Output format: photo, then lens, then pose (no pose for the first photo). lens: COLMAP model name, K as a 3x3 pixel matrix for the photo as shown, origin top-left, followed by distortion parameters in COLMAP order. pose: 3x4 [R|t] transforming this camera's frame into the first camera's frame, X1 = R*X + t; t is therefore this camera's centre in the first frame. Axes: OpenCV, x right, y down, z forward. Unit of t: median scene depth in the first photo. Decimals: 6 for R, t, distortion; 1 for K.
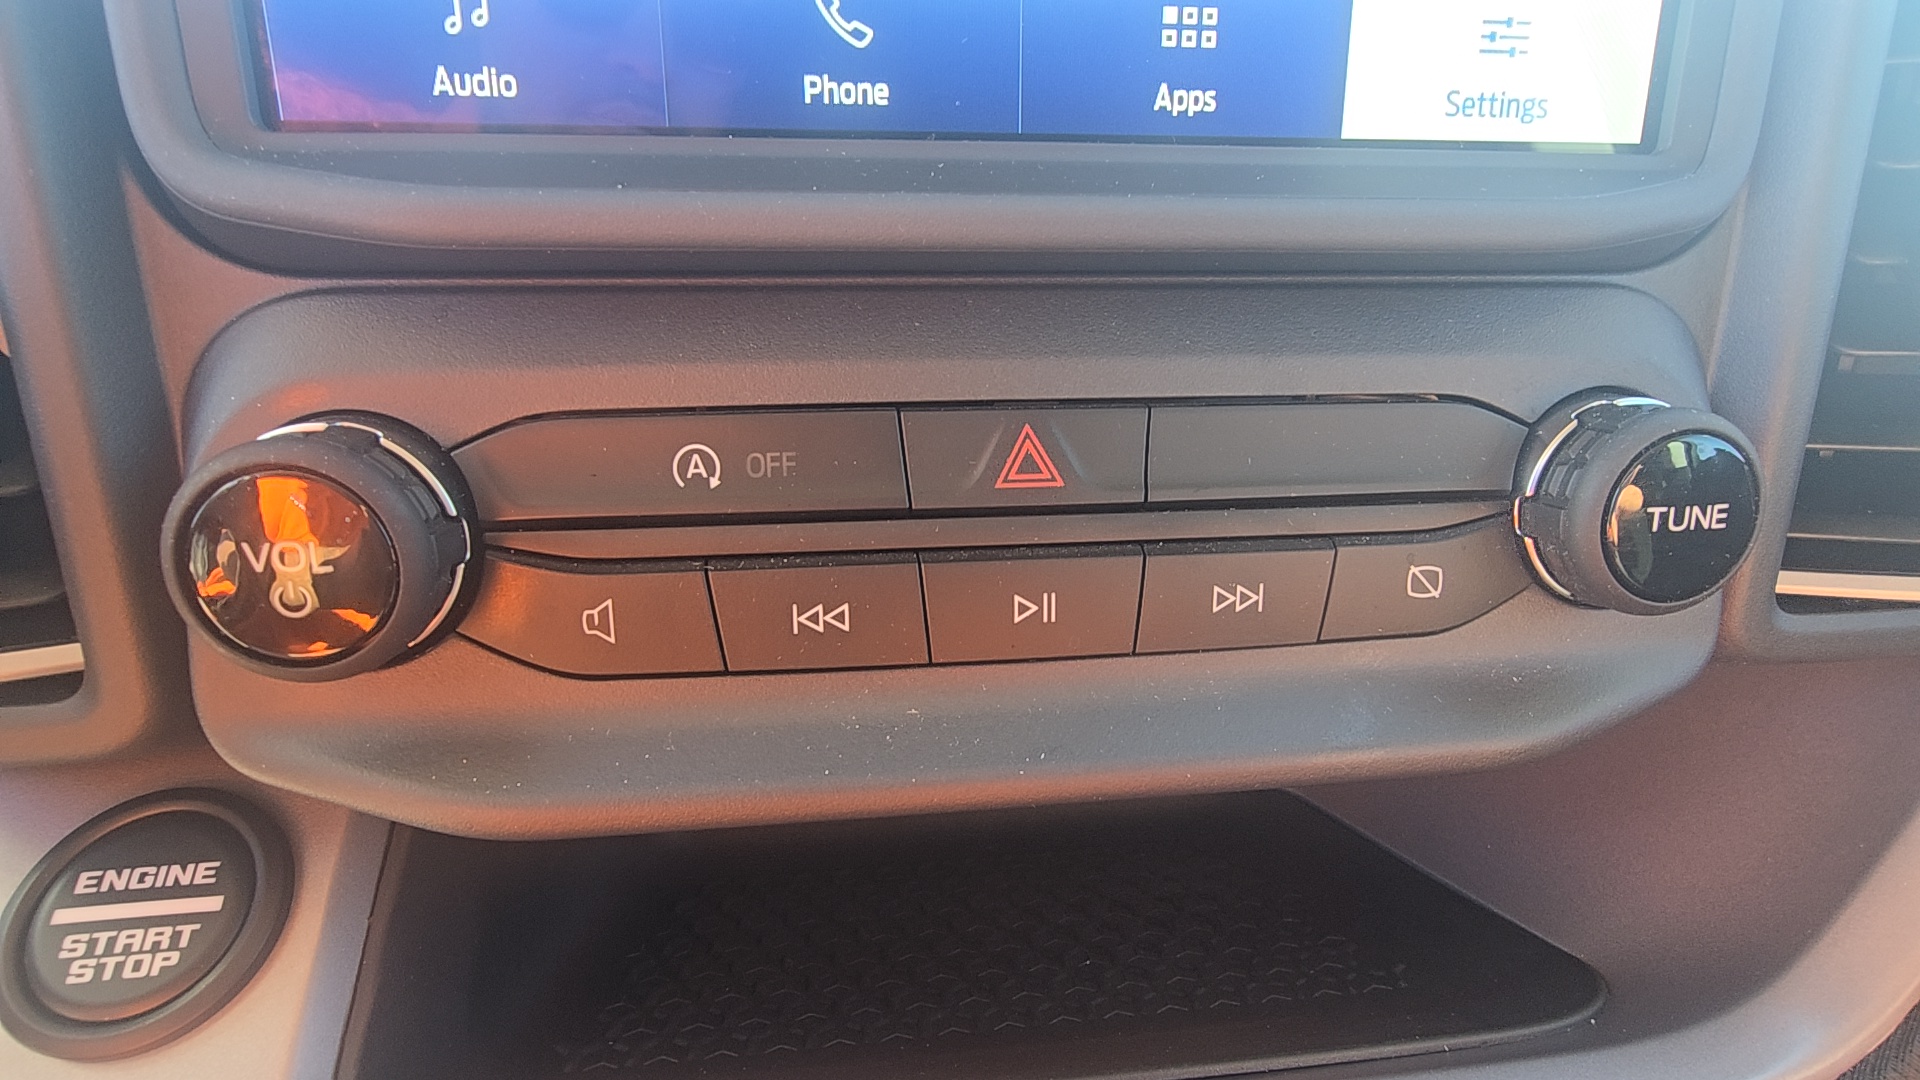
lens RADIAL K [[973.7, 0, 971.6], [0, 973.7, 527.9], [0, 0, 1]] dist [0.000976, 0.000358]
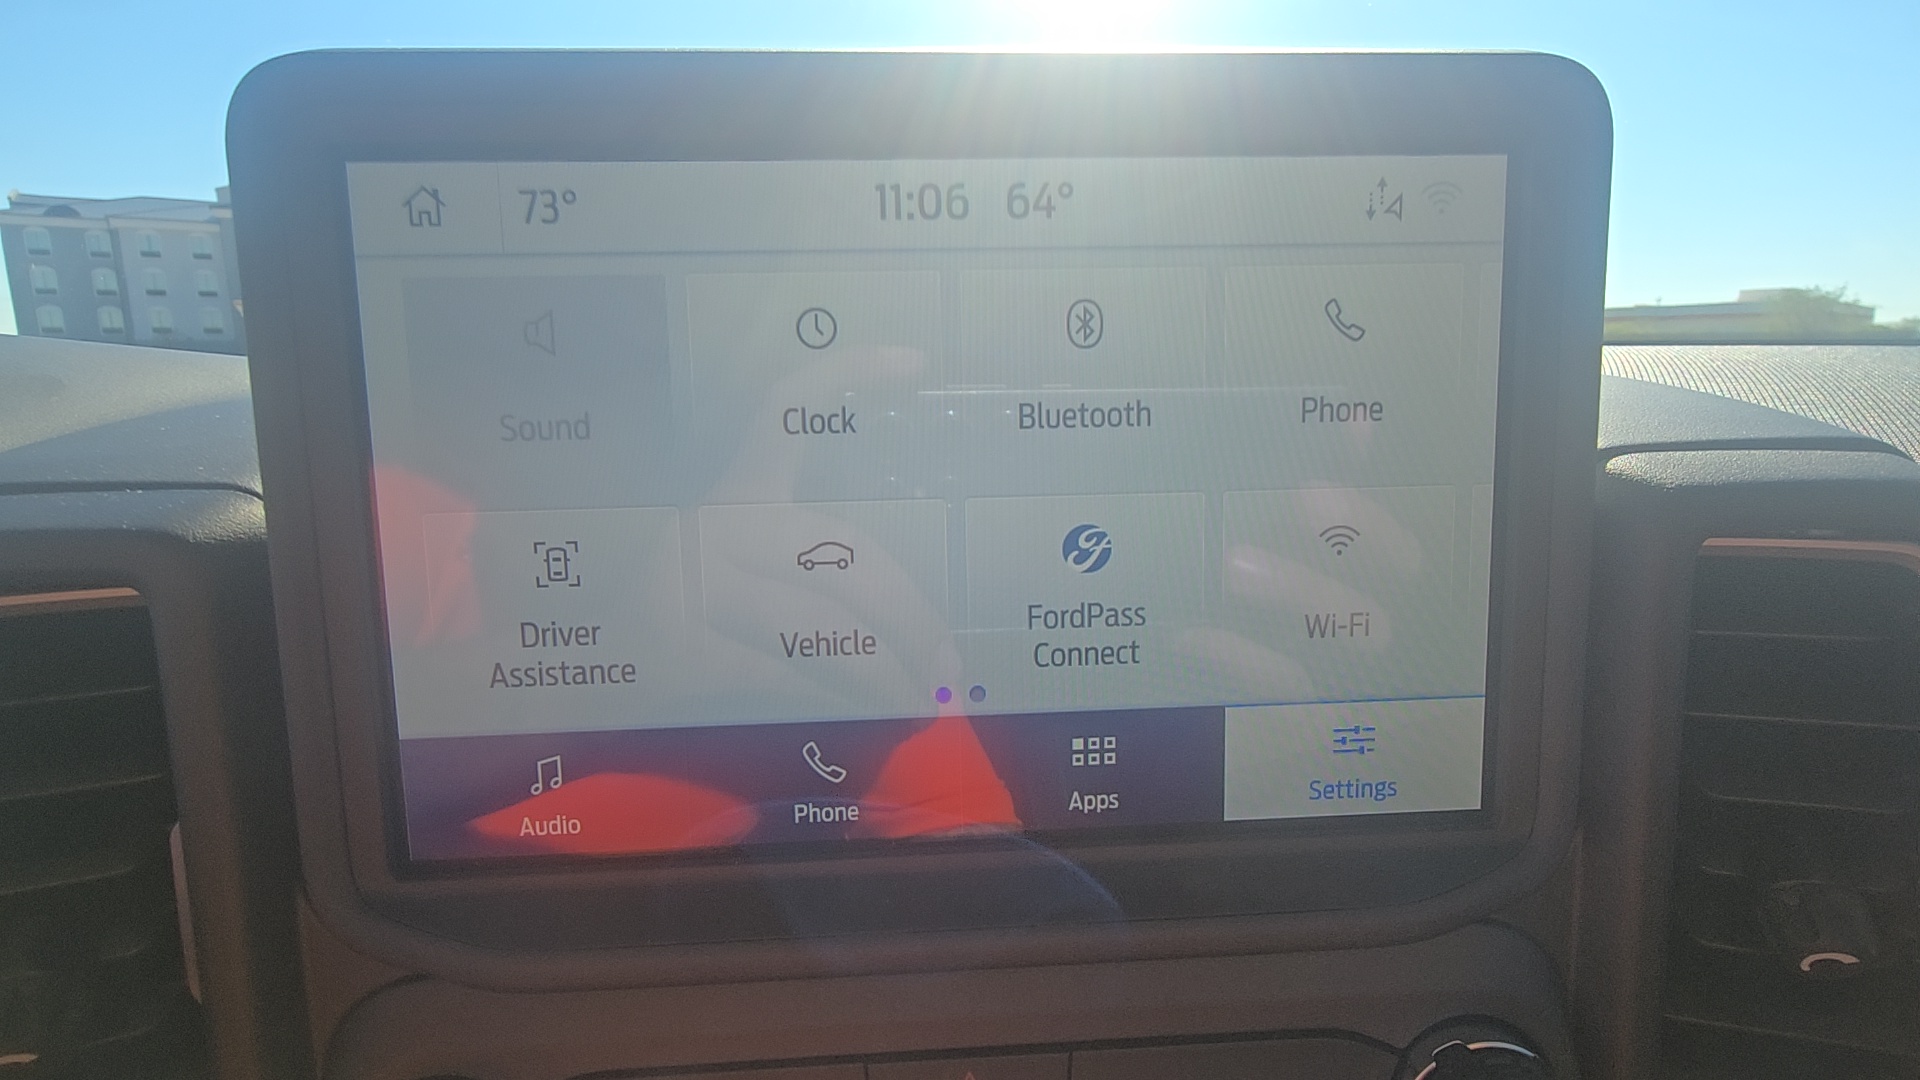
lens RADIAL K [[973.7, 0, 962.1], [0, 973.7, 547.6], [0, 0, 1]] dist [0.000976, 0.000358]
pose [[0.997487, -0.010510, -0.070059, 0.143757], [0.001457, 0.991769, -0.128034, -0.617191], [0.070828, 0.127610, 0.989292, -0.313451]]
